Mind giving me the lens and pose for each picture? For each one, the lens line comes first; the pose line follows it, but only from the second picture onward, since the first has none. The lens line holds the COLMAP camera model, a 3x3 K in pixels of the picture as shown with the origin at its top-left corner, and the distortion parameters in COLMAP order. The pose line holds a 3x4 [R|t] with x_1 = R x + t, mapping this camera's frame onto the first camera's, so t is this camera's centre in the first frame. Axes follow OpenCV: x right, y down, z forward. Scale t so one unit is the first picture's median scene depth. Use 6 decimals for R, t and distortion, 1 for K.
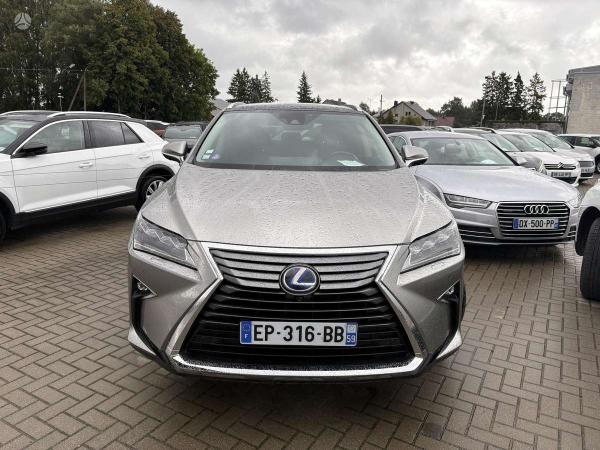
lens RADIAL K [[452.5, 0, 300.0], [0, 452.5, 225.0], [0, 0, 1]] dist [0.014515, 0.000976]
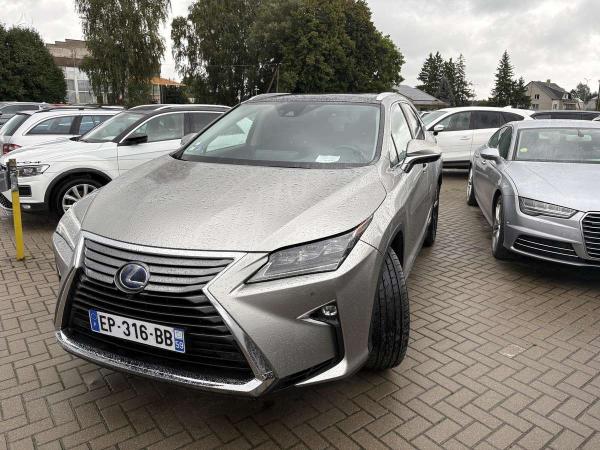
lens RADIAL K [[452.5, 0, 300.0], [0, 452.5, 225.0], [0, 0, 1]] dist [0.014515, 0.000976]
pose [[0.922524, 0.081749, -0.377183, 0.280342], [-0.071804, 0.996601, 0.040377, -0.024077], [0.379202, -0.010166, 0.925258, 0.085733]]
